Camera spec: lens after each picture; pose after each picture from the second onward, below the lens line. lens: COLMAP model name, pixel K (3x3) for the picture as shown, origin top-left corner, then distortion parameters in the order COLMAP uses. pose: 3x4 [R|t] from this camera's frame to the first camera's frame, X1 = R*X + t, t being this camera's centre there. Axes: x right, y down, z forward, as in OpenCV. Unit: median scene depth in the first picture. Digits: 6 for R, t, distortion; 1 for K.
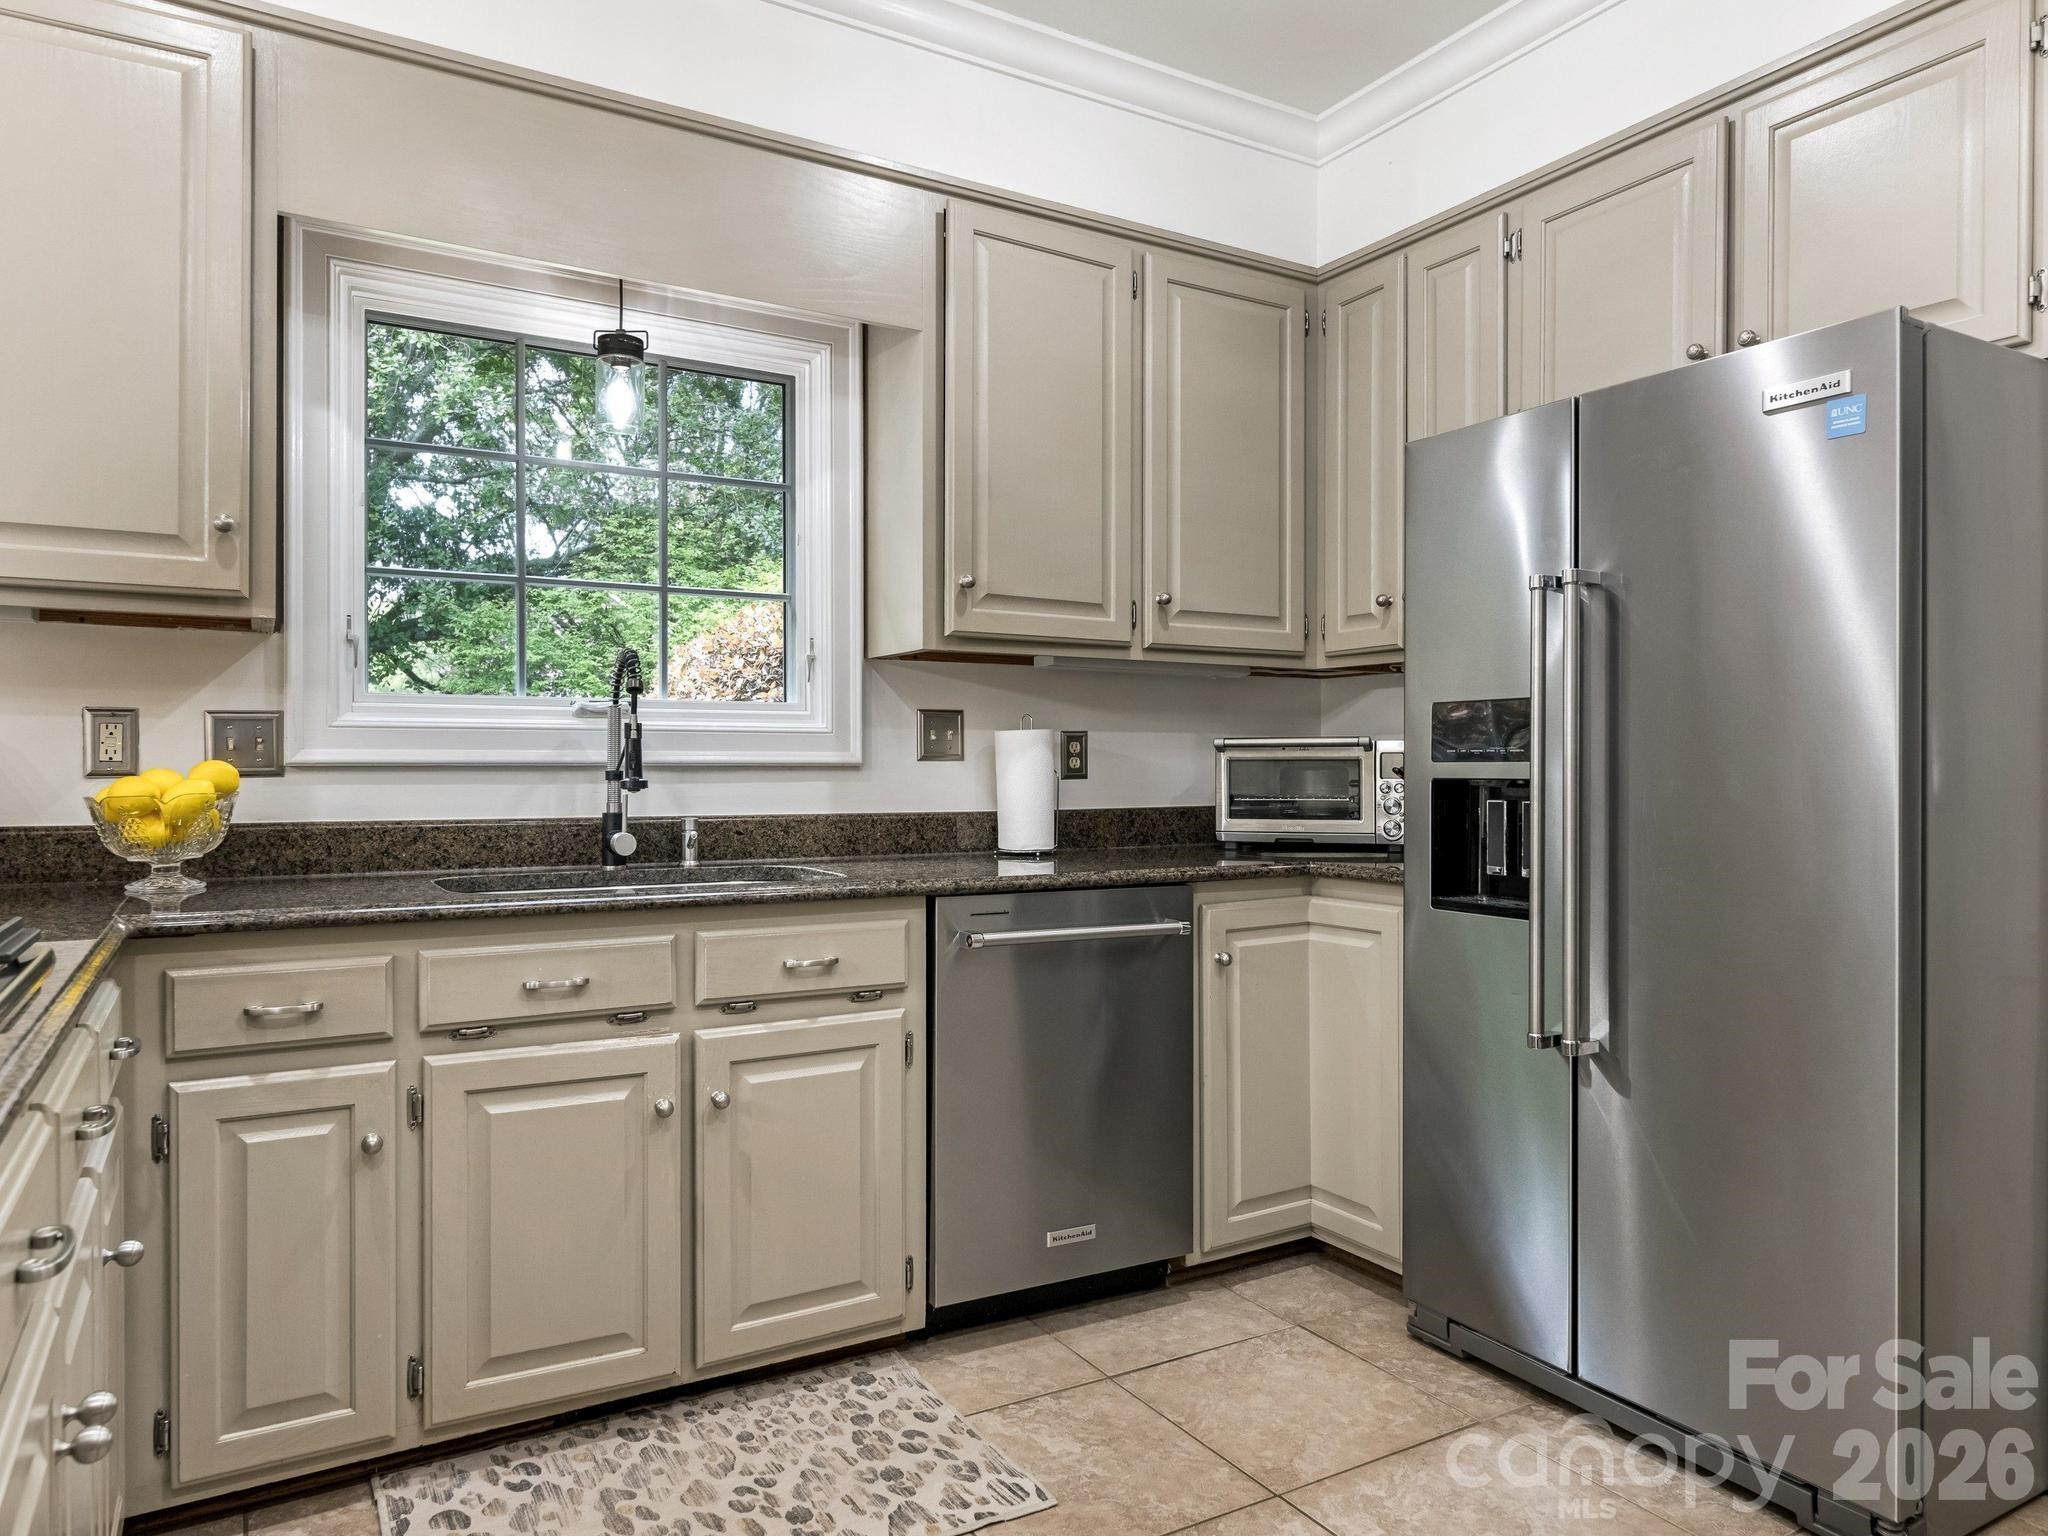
lens RADIAL K [[1343.0, 0, 1019.4], [0, 1343.0, 757.4], [0, 0, 1]] dist [0.004023, 0.000314]
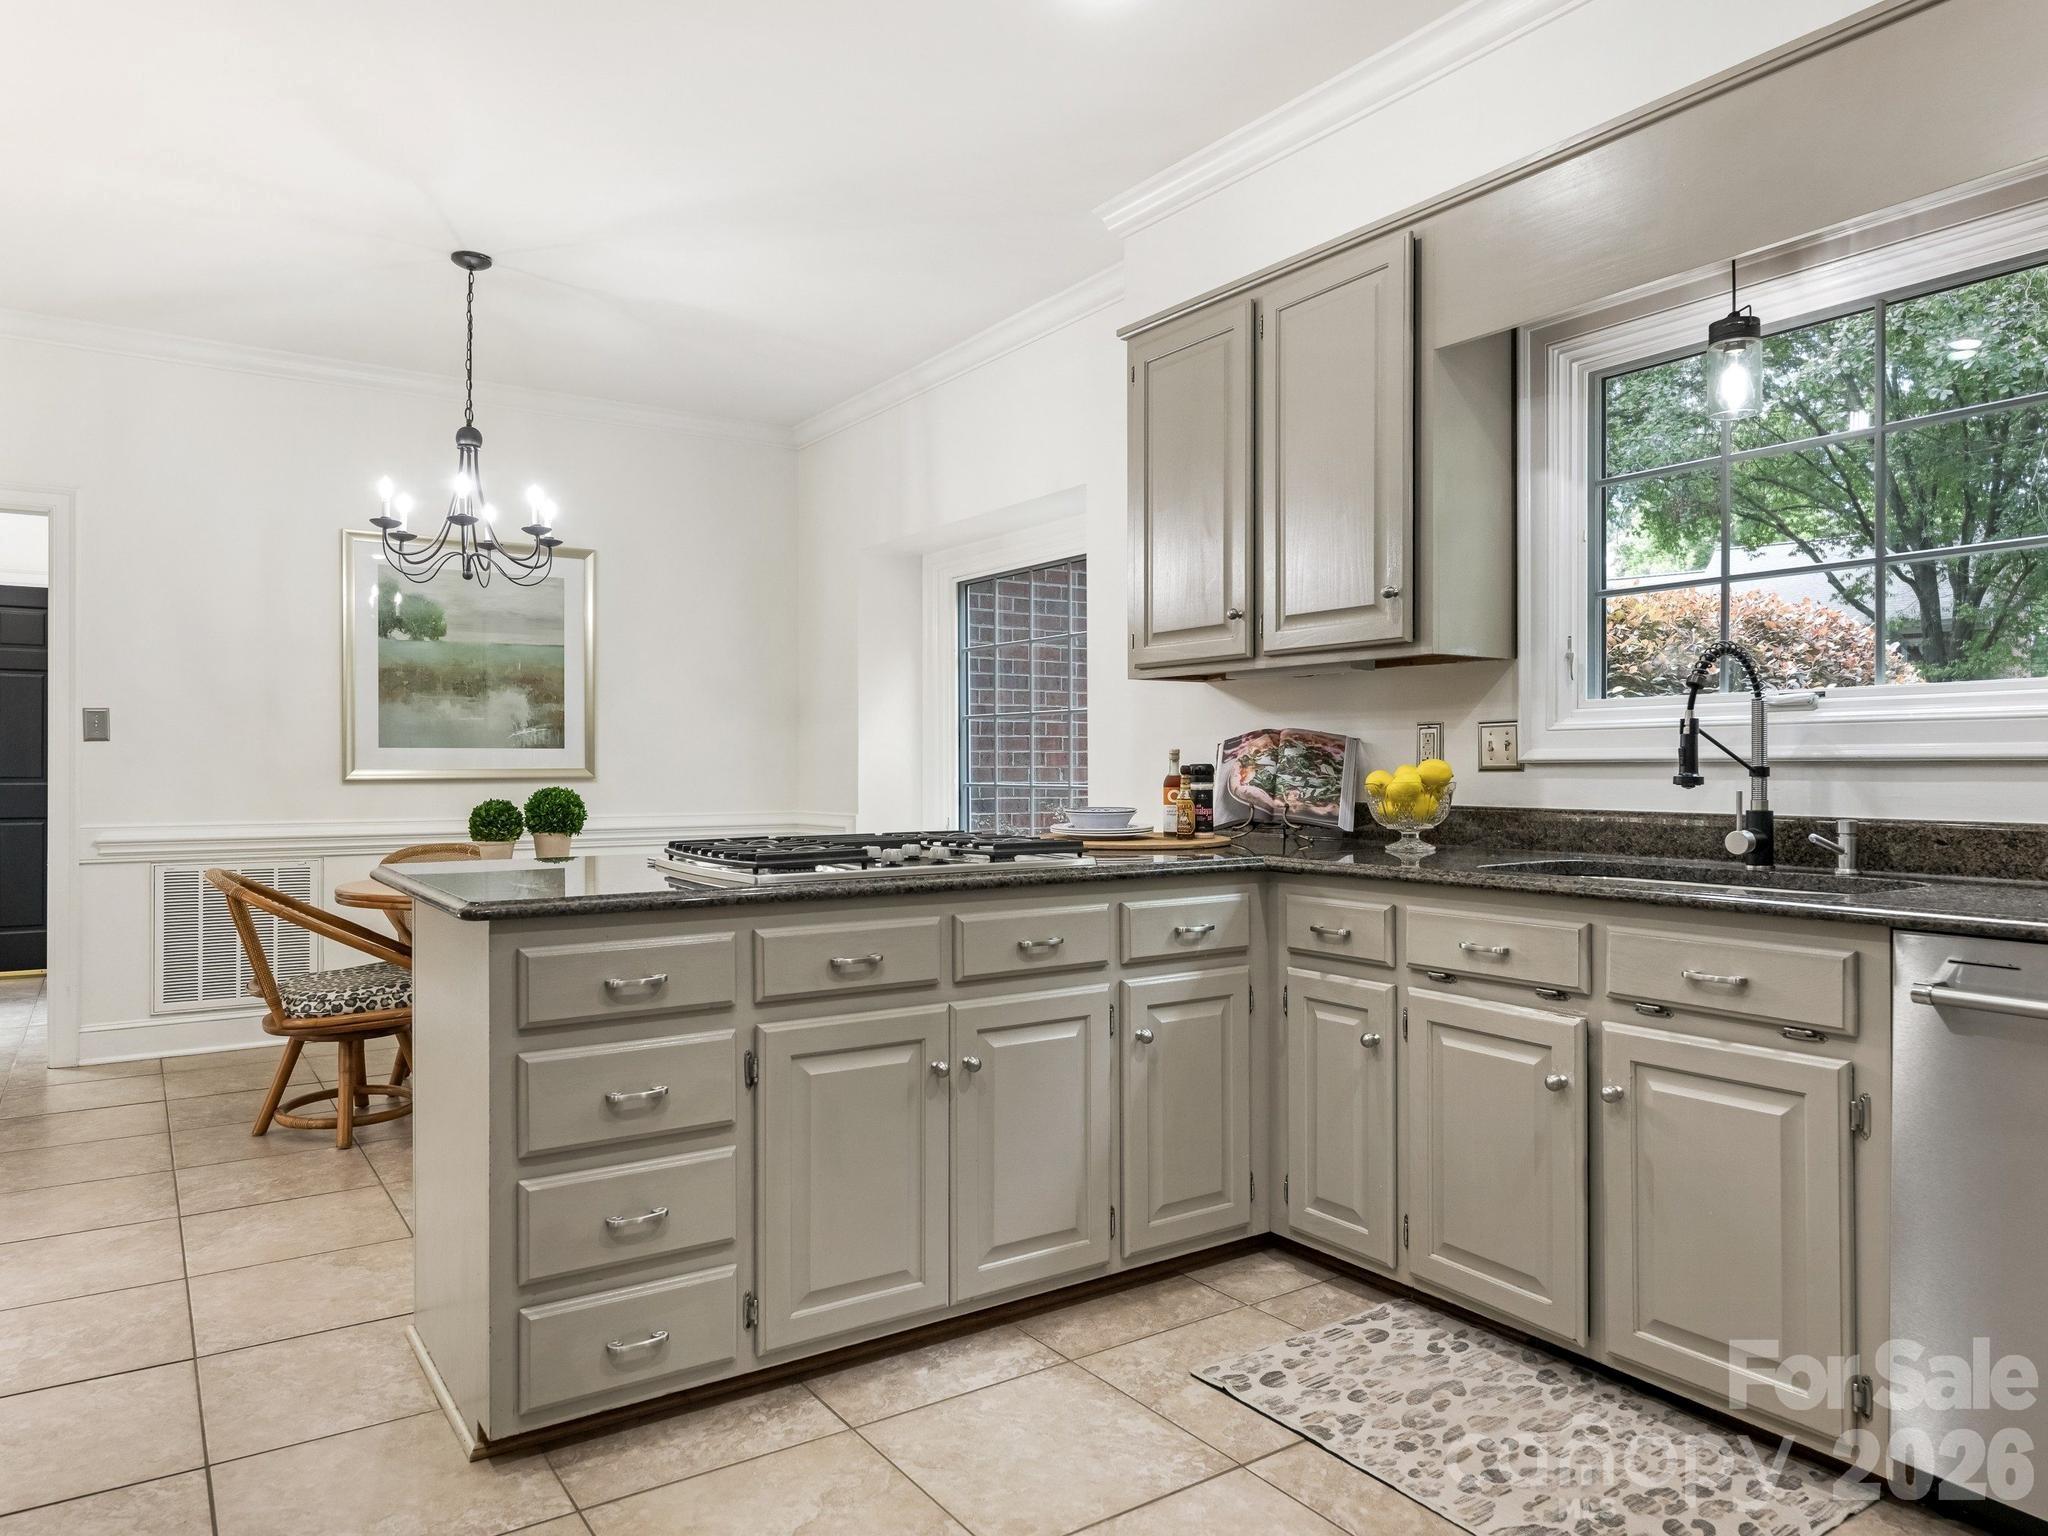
lens RADIAL K [[1343.0, 0, 992.0], [0, 1343.0, 755.8], [0, 0, 1]] dist [0.004023, 0.000314]
pose [[0.045221, -0.009053, -0.998936, 0.665828], [0.007795, 0.999932, -0.008709, 0.006493], [0.998947, -0.007393, 0.045289, 0.431166]]
